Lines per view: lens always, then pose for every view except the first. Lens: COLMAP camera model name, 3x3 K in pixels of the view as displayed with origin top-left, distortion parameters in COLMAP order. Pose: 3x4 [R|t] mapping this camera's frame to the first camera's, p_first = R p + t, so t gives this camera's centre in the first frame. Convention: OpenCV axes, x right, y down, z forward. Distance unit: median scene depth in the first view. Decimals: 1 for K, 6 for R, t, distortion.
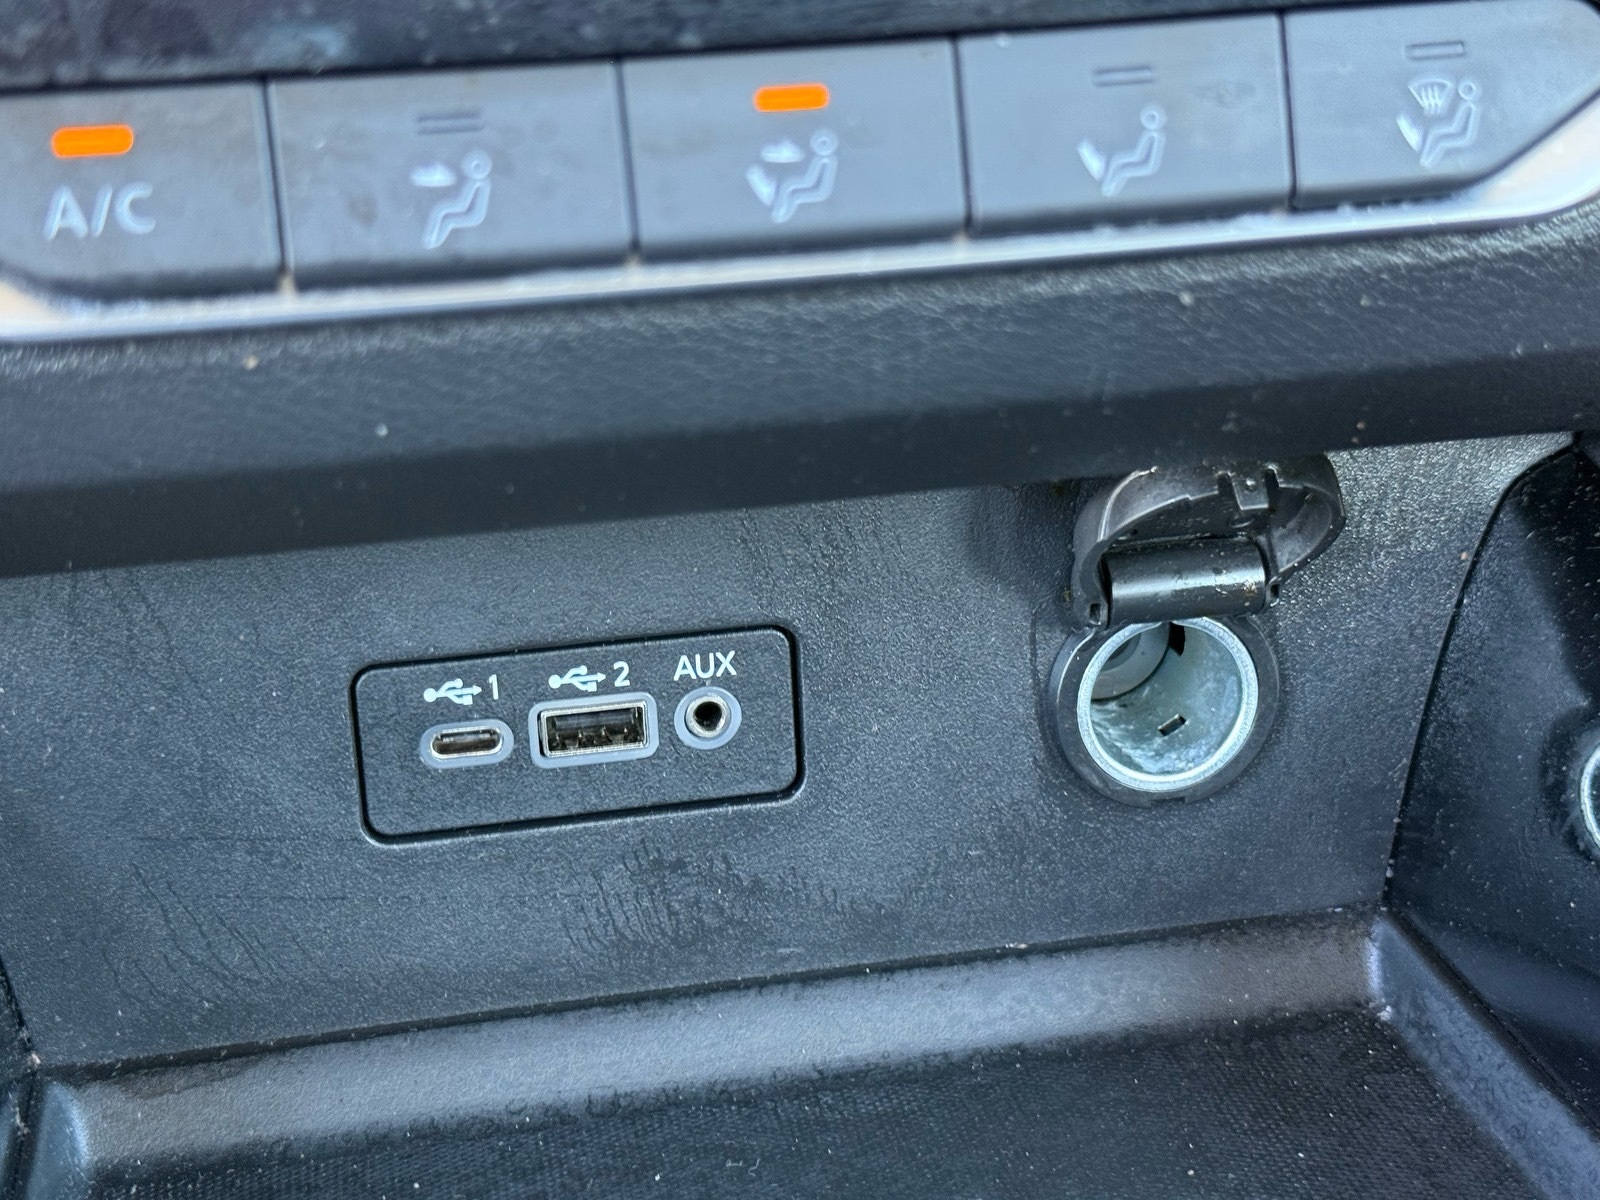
lens RADIAL K [[2543.0, 0, 801.7], [0, 2543.0, 603.0], [0, 0, 1]] dist [0.160698, 0.000000]
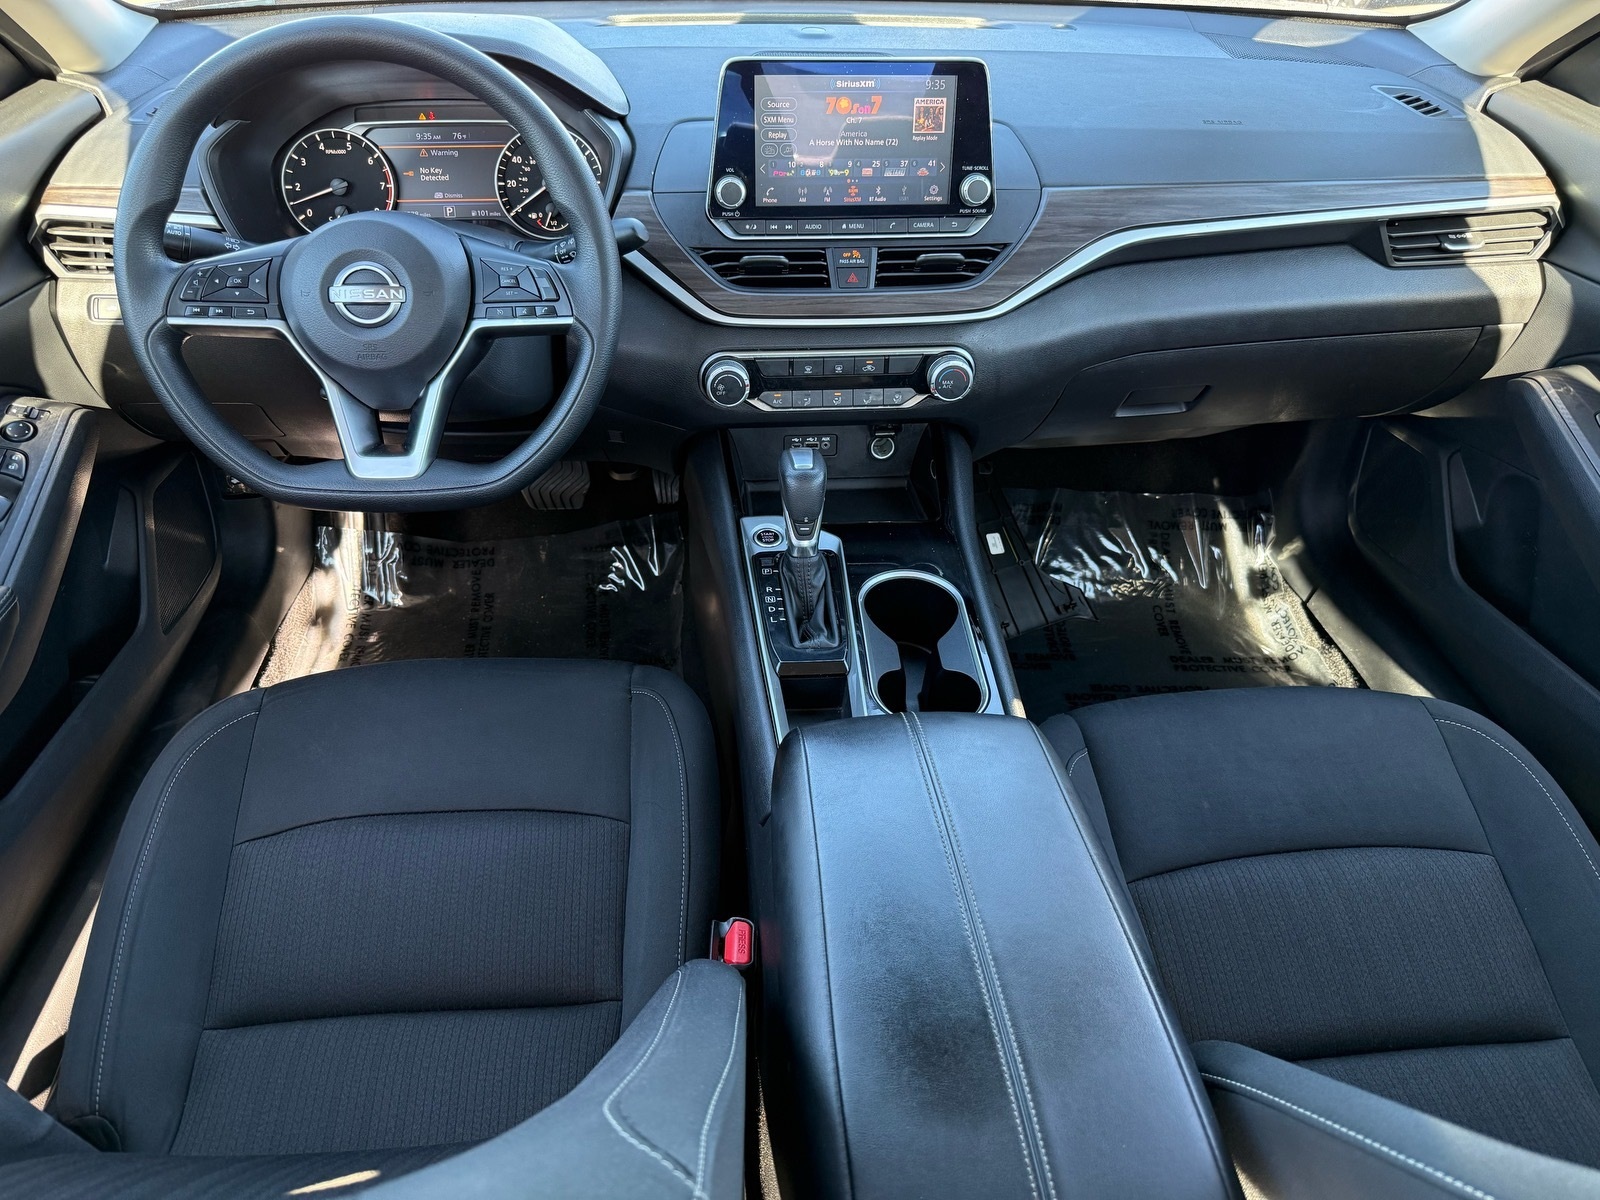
lens RADIAL K [[1158.5, 0, 790.2], [0, 1158.5, 637.5], [0, 0, 1]] dist [0.050857, -0.060889]
pose [[0.994158, 0.094206, -0.052682, 0.104618], [-0.079421, 0.968990, 0.233990, -0.222367], [0.073092, -0.228439, 0.970811, -2.800061]]
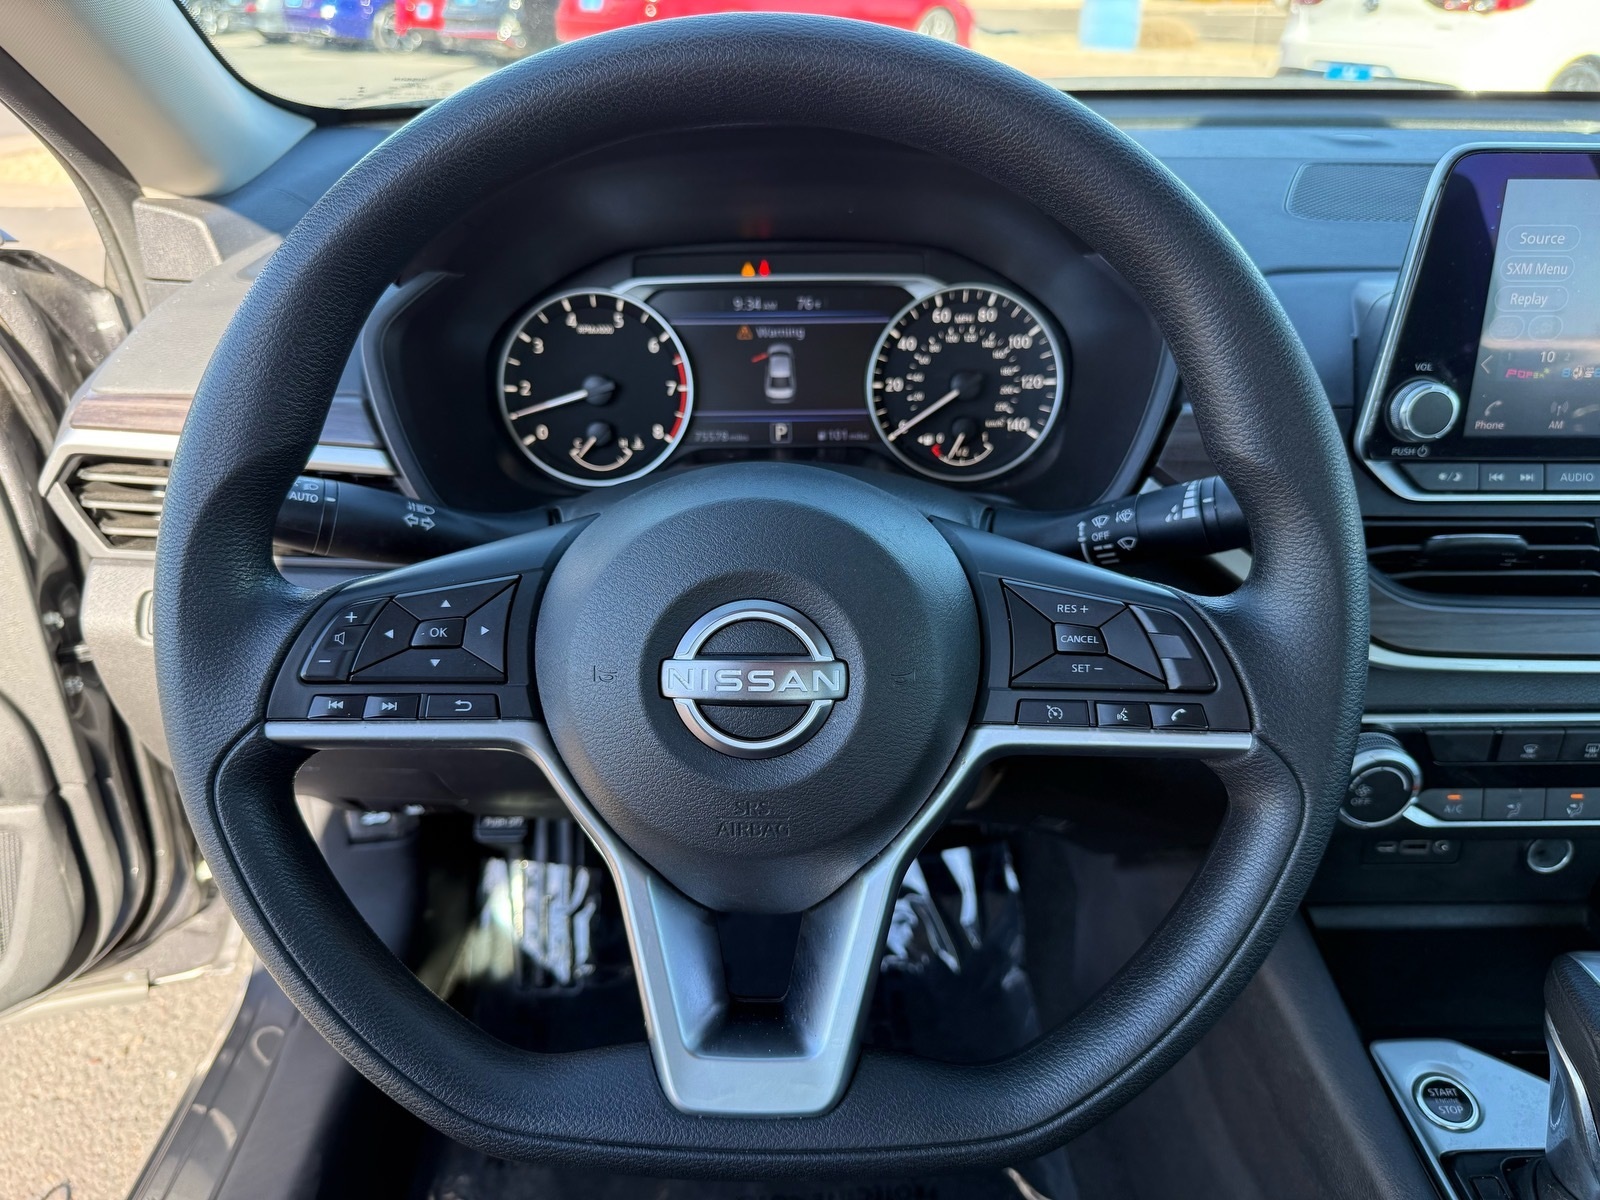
lens RADIAL K [[1158.5, 0, 796.5], [0, 1158.5, 609.6], [0, 0, 1]] dist [0.050857, -0.060889]
pose [[0.984588, 0.105691, -0.139343, -0.898742], [-0.093250, 0.991291, 0.092992, -0.447244], [0.147958, -0.078565, 0.985868, -1.121936]]
